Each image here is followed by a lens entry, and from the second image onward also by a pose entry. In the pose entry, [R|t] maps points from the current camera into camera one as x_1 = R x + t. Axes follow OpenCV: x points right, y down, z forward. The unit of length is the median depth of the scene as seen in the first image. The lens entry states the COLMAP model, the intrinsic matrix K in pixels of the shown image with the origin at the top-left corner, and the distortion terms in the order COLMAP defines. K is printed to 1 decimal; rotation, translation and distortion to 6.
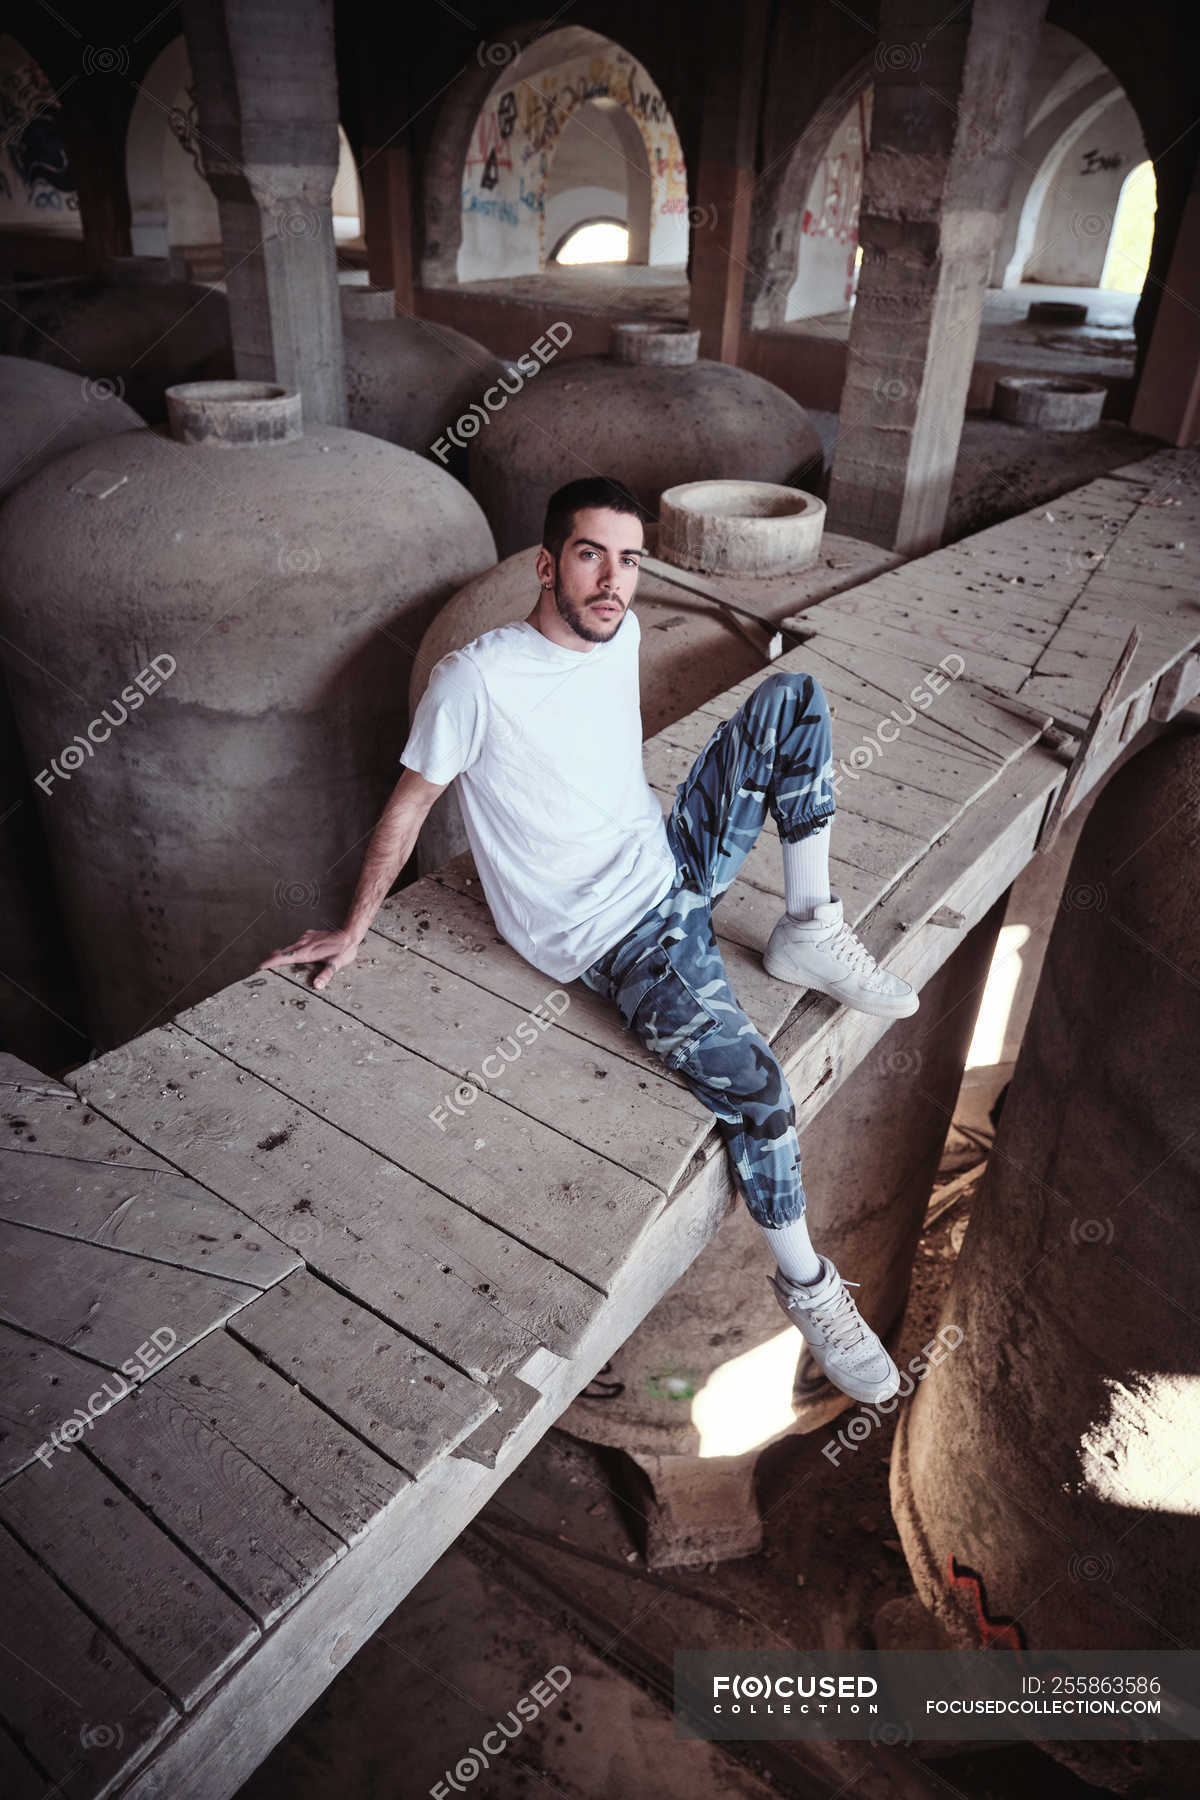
lens RADIAL K [[1220.0, 0, 598.0], [0, 1220.0, 928.8], [0, 0, 1]] dist [-0.020444, 0.016181]
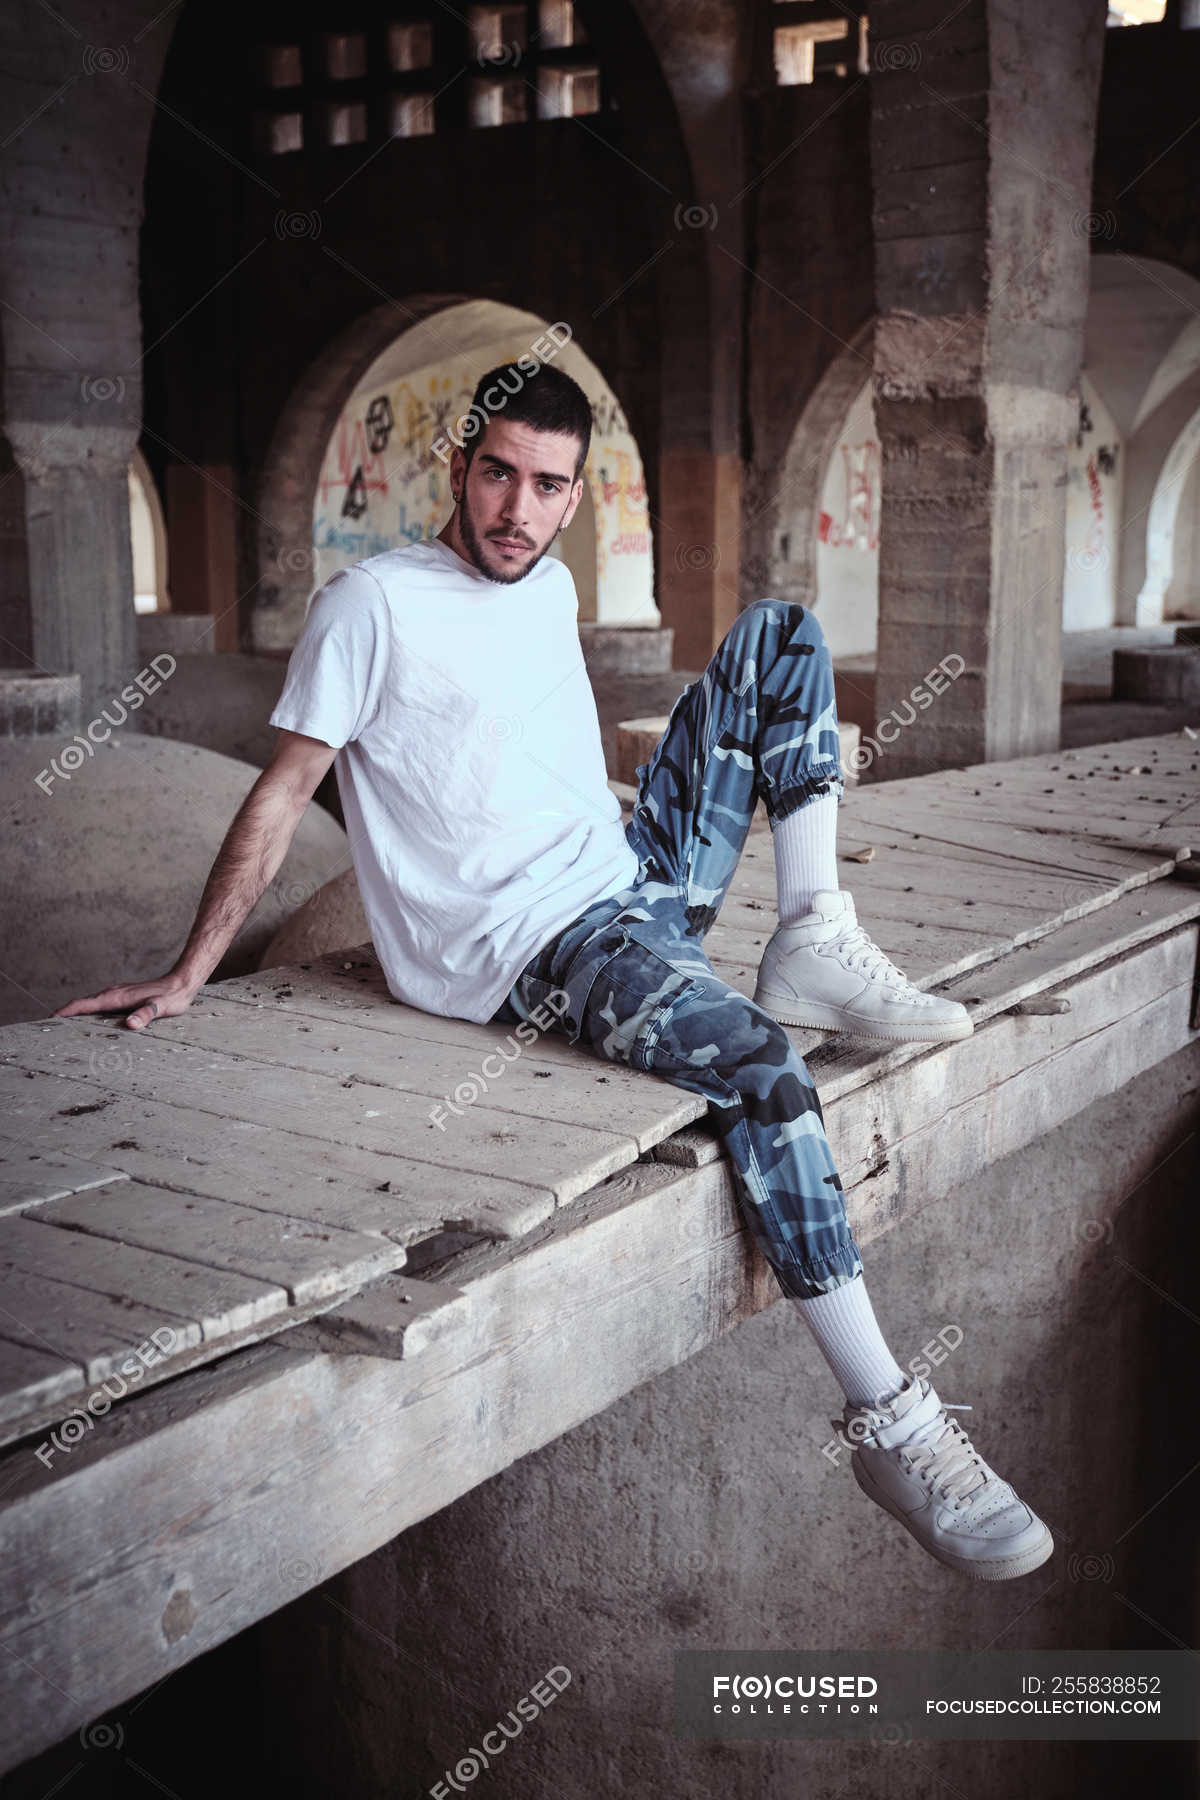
lens RADIAL K [[2153.2, 0, 590.3], [0, 2153.2, 931.4], [0, 0, 1]] dist [0.015888, 0.000000]
pose [[0.998699, -0.043861, 0.026004, 0.000472], [0.050435, 0.924747, -0.377226, 0.174060], [-0.007501, 0.378047, 0.925756, -0.061745]]
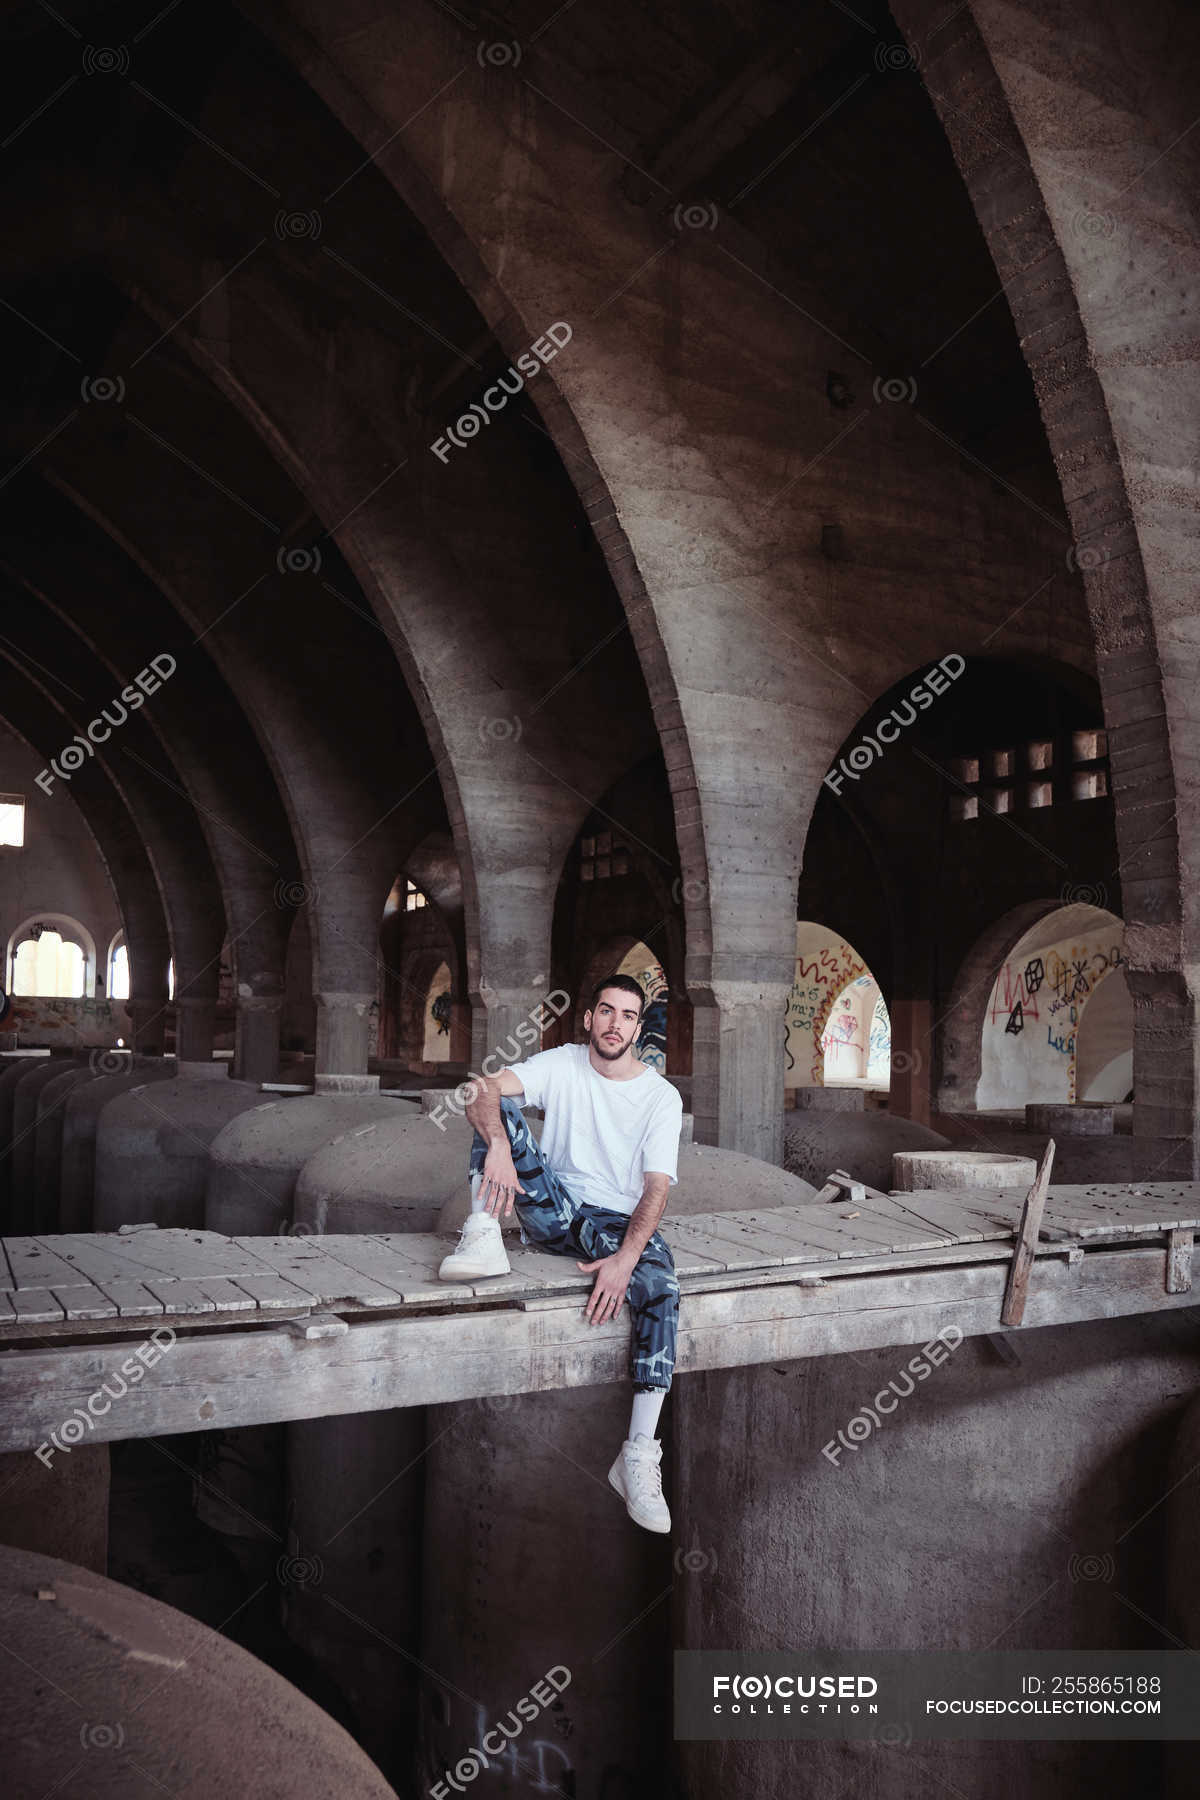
lens RADIAL K [[1421.5, 0, 618.2], [0, 1421.5, 978.2], [0, 0, 1]] dist [-0.011584, 0.000202]
pose [[0.908338, -0.034675, -0.416796, 0.337608], [-0.214359, 0.817114, -0.535140, 0.273053], [0.359126, 0.575433, 0.734783, -0.208485]]
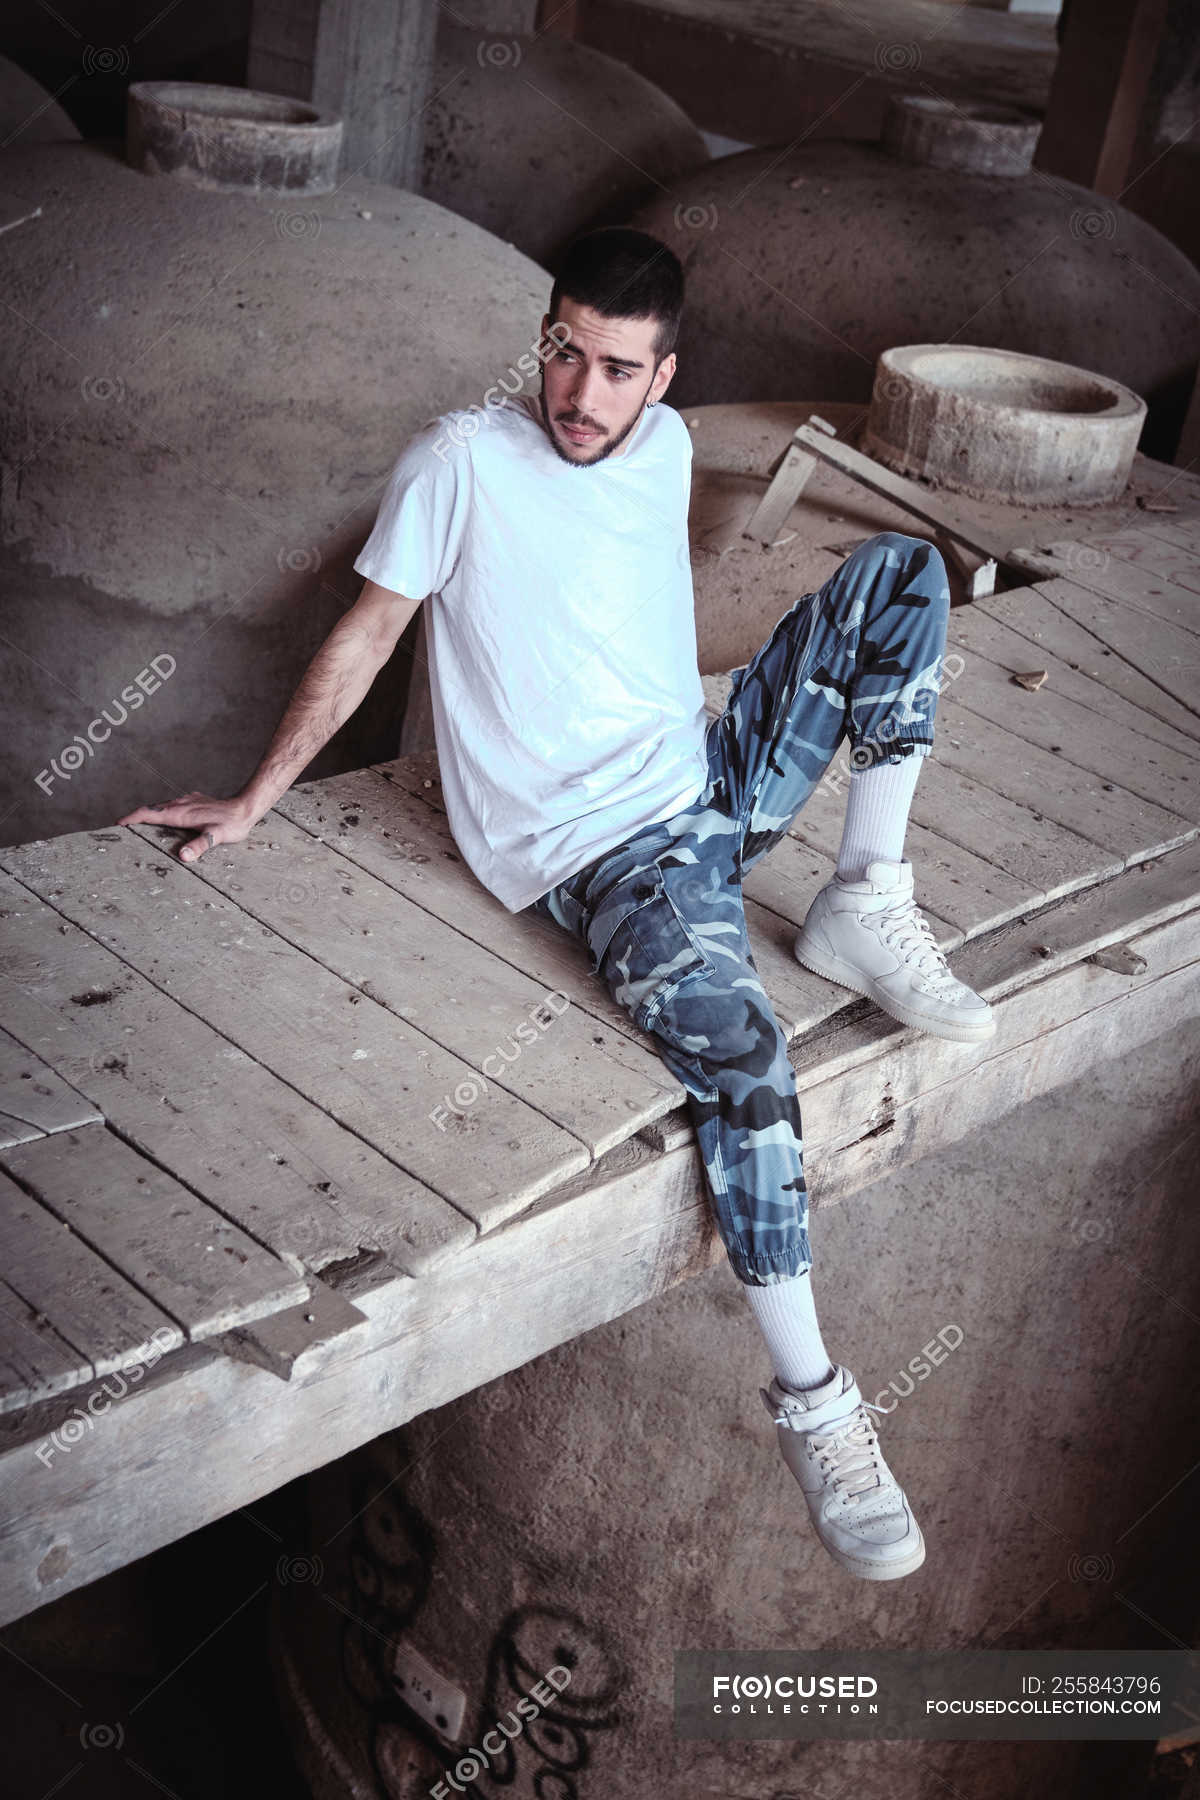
lens RADIAL K [[2378.8, 0, 588.3], [0, 2378.8, 929.0], [0, 0, 1]] dist [0.010732, 0.000000]
pose [[0.982730, 0.165460, -0.082855, 0.046023], [-0.174246, 0.978157, -0.113347, 0.075619], [0.062291, 0.125827, 0.990095, -0.136150]]
